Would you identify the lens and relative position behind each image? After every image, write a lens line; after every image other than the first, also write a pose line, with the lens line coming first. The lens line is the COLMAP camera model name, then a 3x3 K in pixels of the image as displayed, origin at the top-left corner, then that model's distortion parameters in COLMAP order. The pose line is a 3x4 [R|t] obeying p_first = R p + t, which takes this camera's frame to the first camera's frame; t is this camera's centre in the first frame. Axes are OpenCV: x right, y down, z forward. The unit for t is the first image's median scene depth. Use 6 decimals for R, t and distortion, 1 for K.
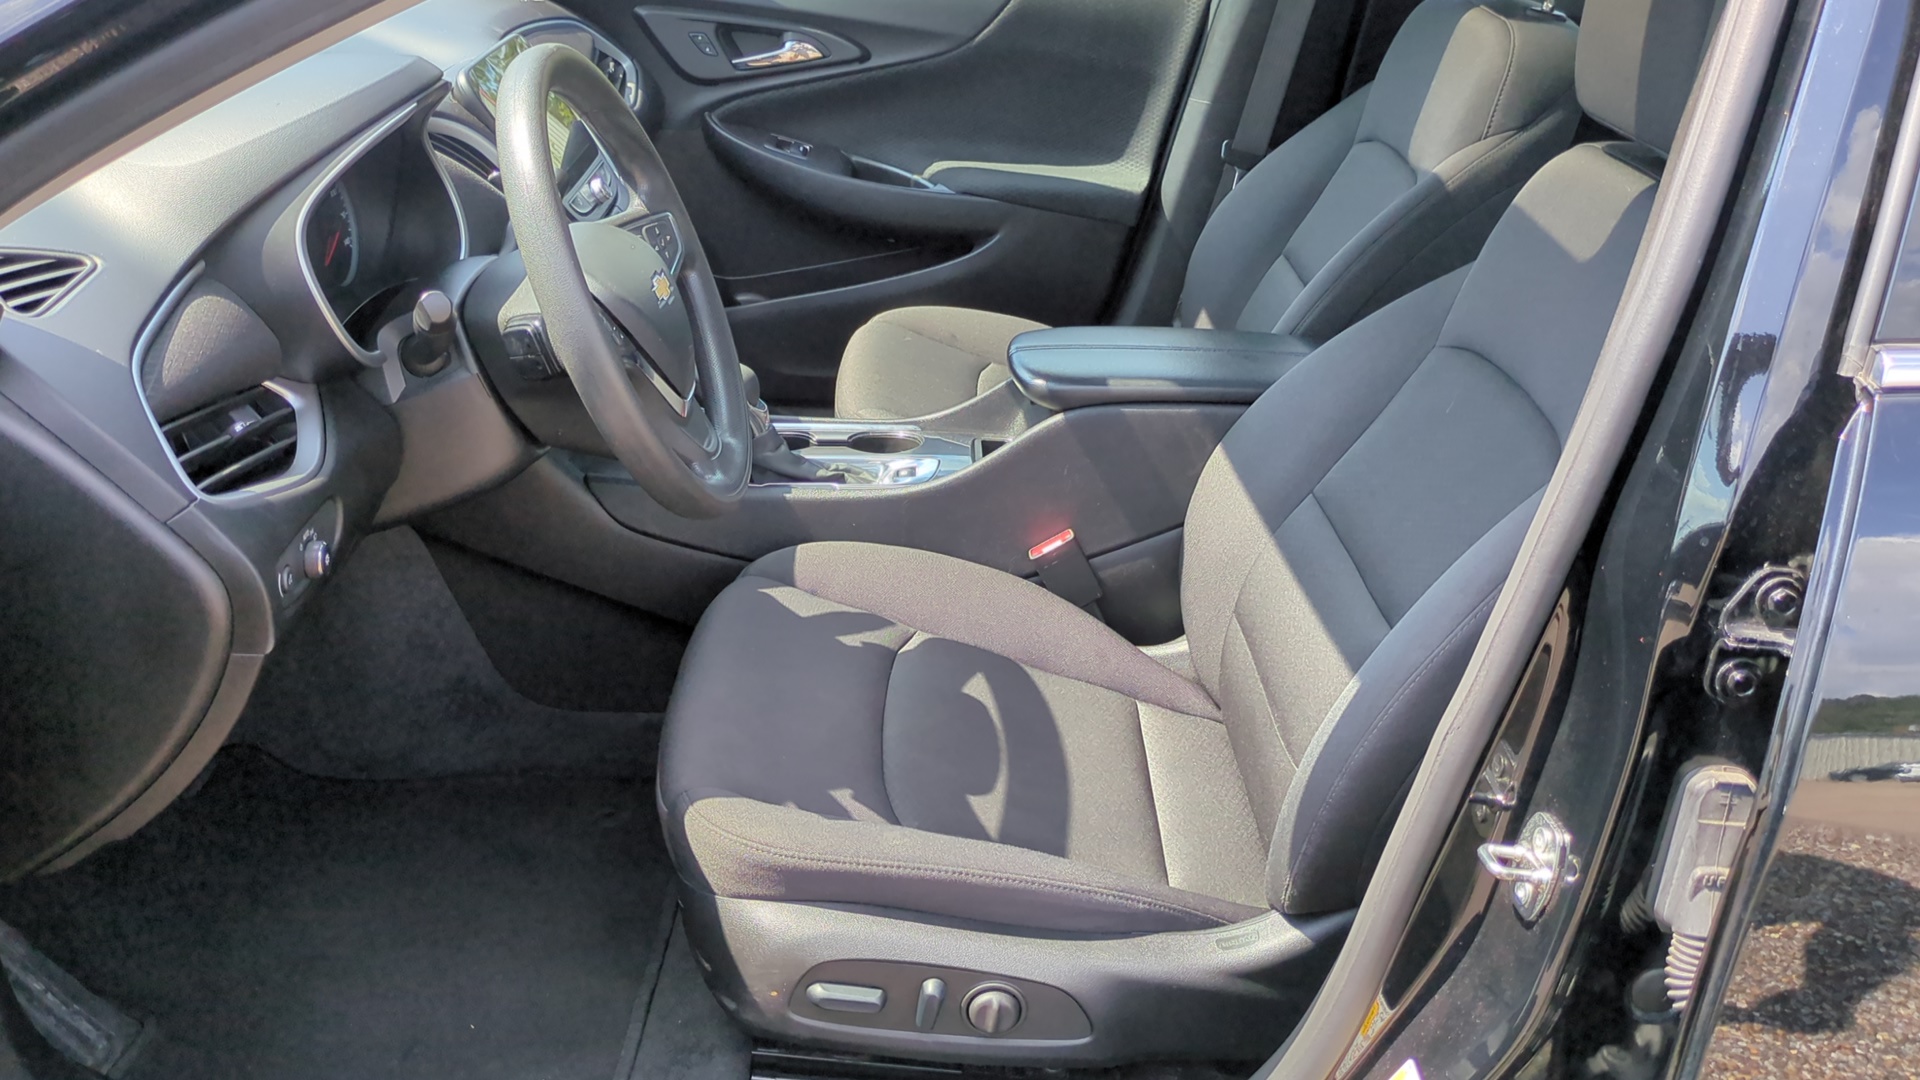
lens RADIAL K [[1672.1, 0, 969.8], [0, 1672.1, 531.2], [0, 0, 1]] dist [0.065256, -0.160320]
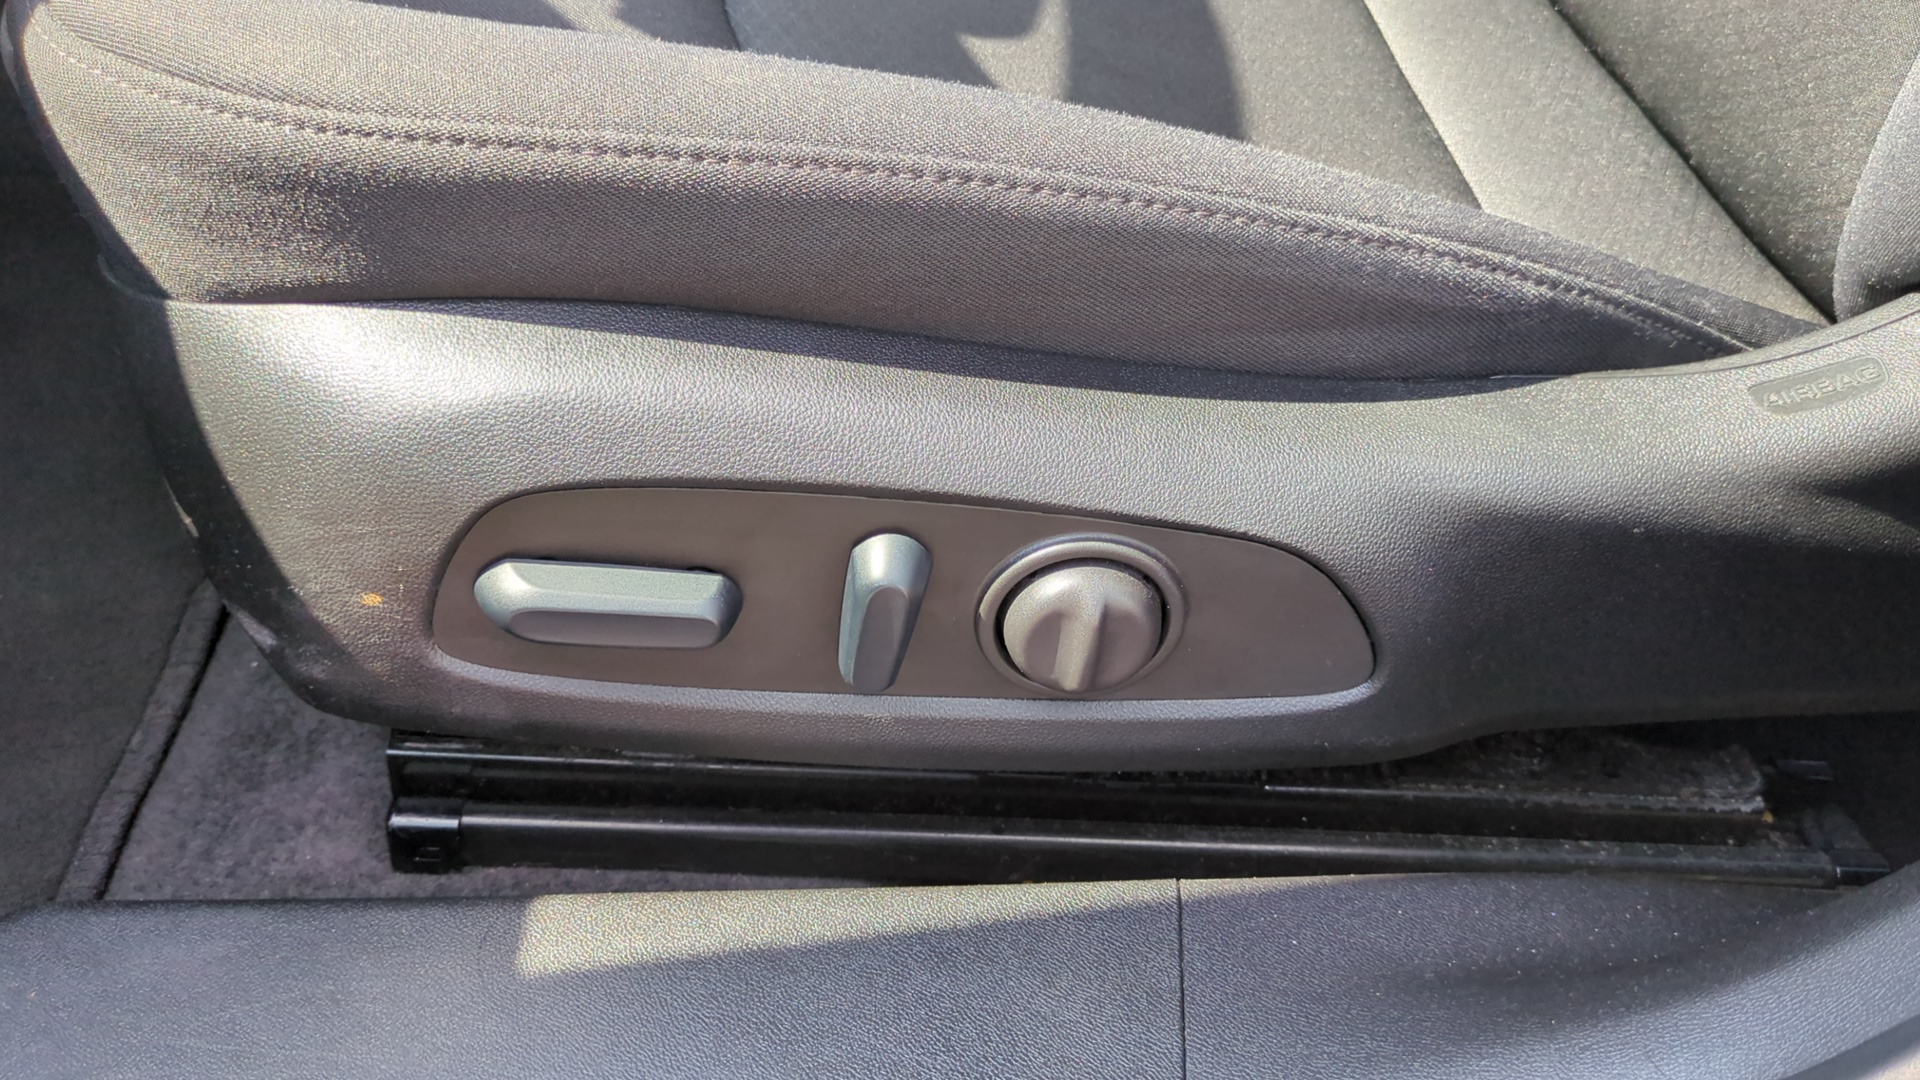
lens RADIAL K [[1672.1, 0, 969.8], [0, 1672.1, 531.2], [0, 0, 1]] dist [0.065256, -0.160320]
pose [[0.998991, -0.037932, 0.024062, -0.013780], [0.030678, 0.967412, 0.251343, 0.188149], [-0.032812, -0.250352, 0.967599, 0.698020]]
